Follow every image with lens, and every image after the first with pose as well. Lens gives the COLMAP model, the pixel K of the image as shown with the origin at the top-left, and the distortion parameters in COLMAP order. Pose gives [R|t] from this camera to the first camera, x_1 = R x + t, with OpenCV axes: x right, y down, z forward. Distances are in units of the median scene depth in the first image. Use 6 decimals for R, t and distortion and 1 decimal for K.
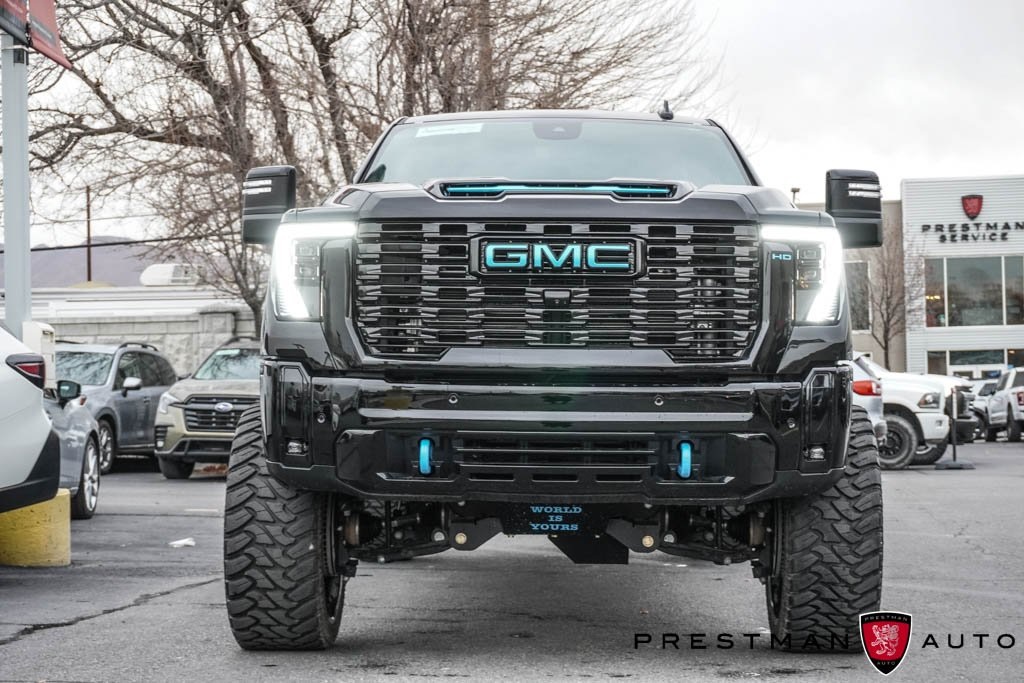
lens RADIAL K [[1972.9, 0, 512.0], [0, 1972.9, 341.5], [0, 0, 1]] dist [0.069260, 0.250161]
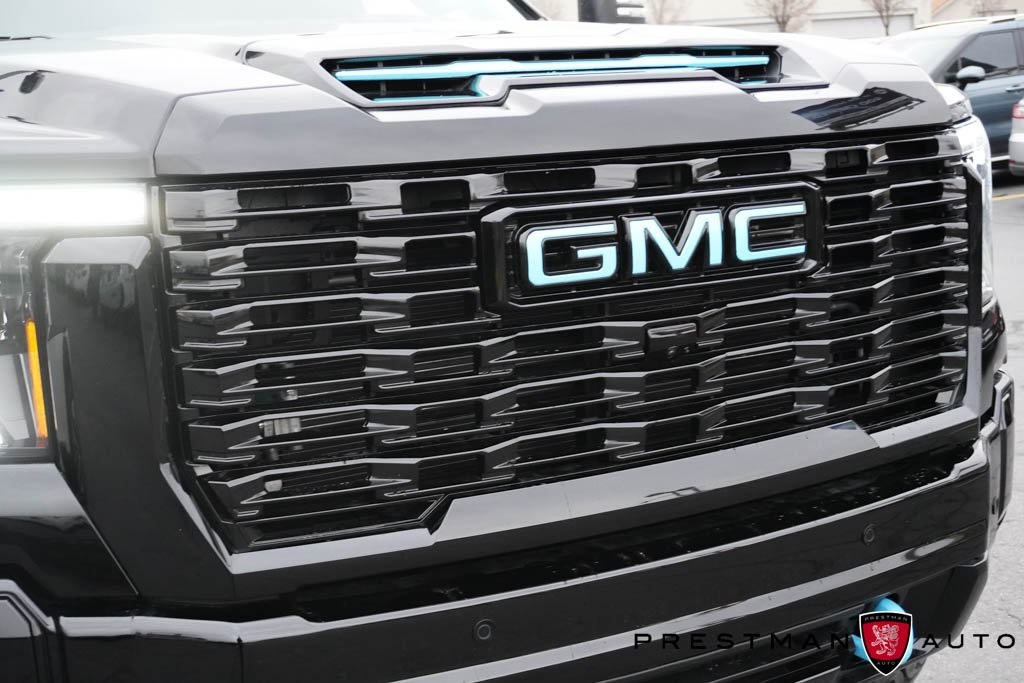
lens RADIAL K [[1447.2, 0, 511.6], [0, 1447.2, 392.6], [0, 0, 1]] dist [0.028413, 0.085711]
pose [[0.857909, -0.148024, 0.492016, -0.159769], [0.040145, 0.973985, 0.223027, -0.081513], [-0.512230, -0.171585, 0.841534, 0.753870]]
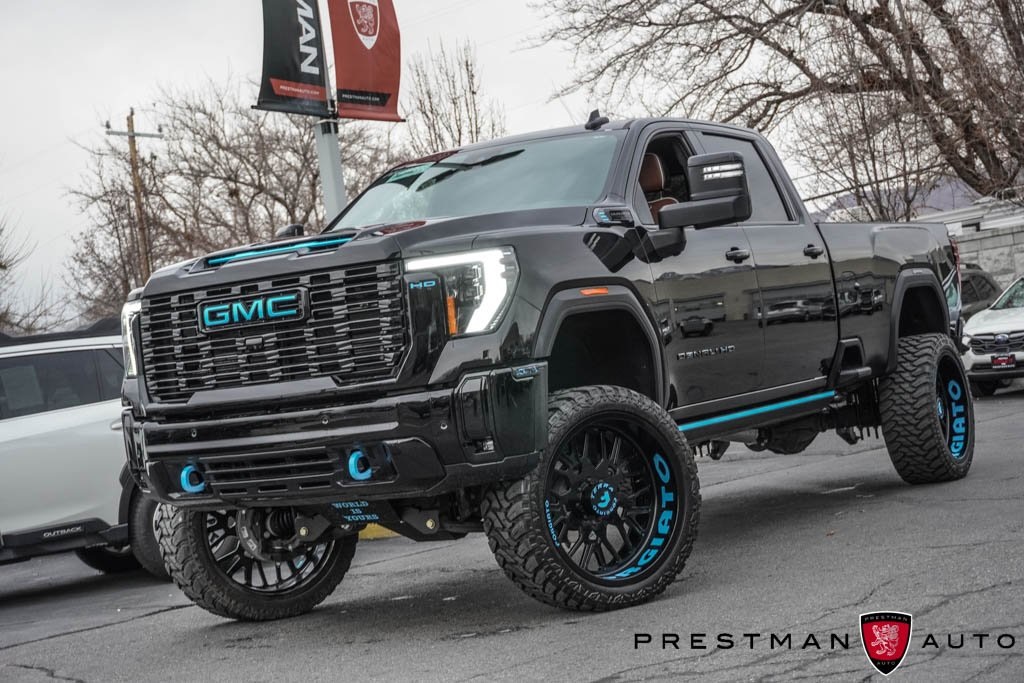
lens RADIAL K [[1832.4, 0, 512.0], [0, 1832.4, 341.5], [0, 0, 1]] dist [0.046462, 0.086747]
pose [[0.857407, -0.111455, -0.502425, 0.736882], [0.136342, 0.990578, 0.012929, -0.016481], [0.496250, -0.079586, 0.864524, 0.086491]]
